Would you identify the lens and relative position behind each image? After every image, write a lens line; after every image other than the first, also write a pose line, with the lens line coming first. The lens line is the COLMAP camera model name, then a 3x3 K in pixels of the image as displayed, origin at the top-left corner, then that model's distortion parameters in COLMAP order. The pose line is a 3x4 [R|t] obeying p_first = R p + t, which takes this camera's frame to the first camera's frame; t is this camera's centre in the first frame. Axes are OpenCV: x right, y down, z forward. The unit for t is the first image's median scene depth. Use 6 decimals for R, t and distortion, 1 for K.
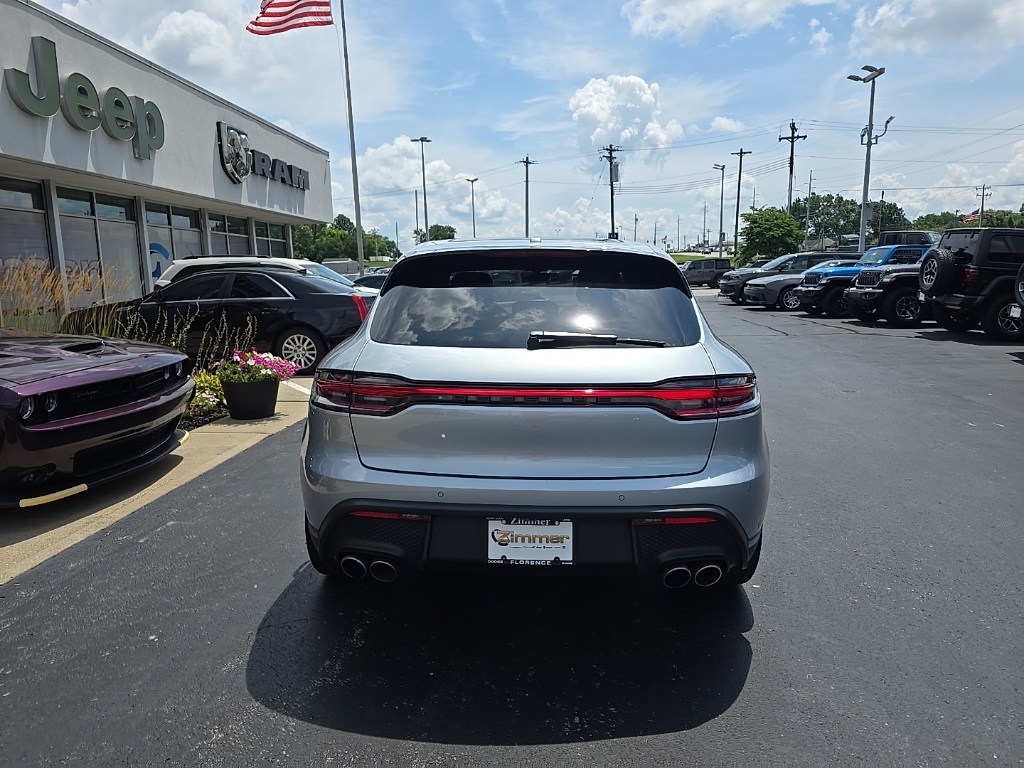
lens RADIAL K [[698.0, 0, 516.7], [0, 698.0, 382.6], [0, 0, 1]] dist [0.048742, -0.046057]
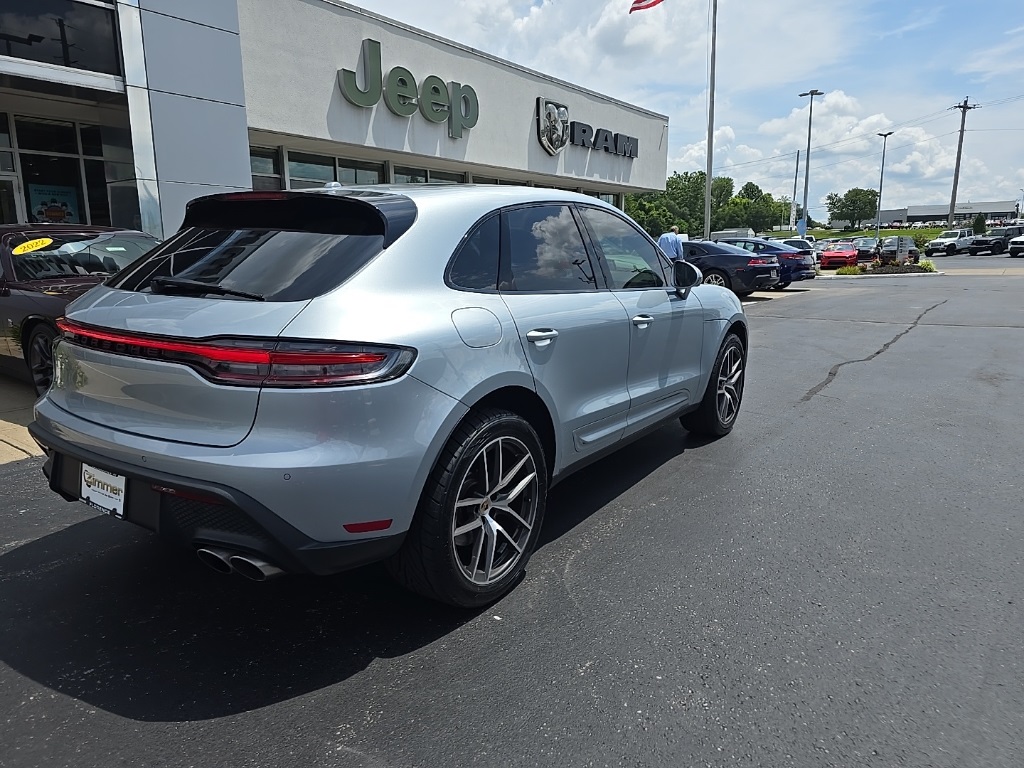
lens RADIAL K [[698.0, 0, 516.7], [0, 698.0, 382.6], [0, 0, 1]] dist [0.048742, -0.046057]
pose [[0.845891, 0.110846, -0.521710, 0.095630], [-0.089707, 0.993799, 0.065701, -0.003726], [0.525758, -0.008775, 0.850589, 0.043141]]
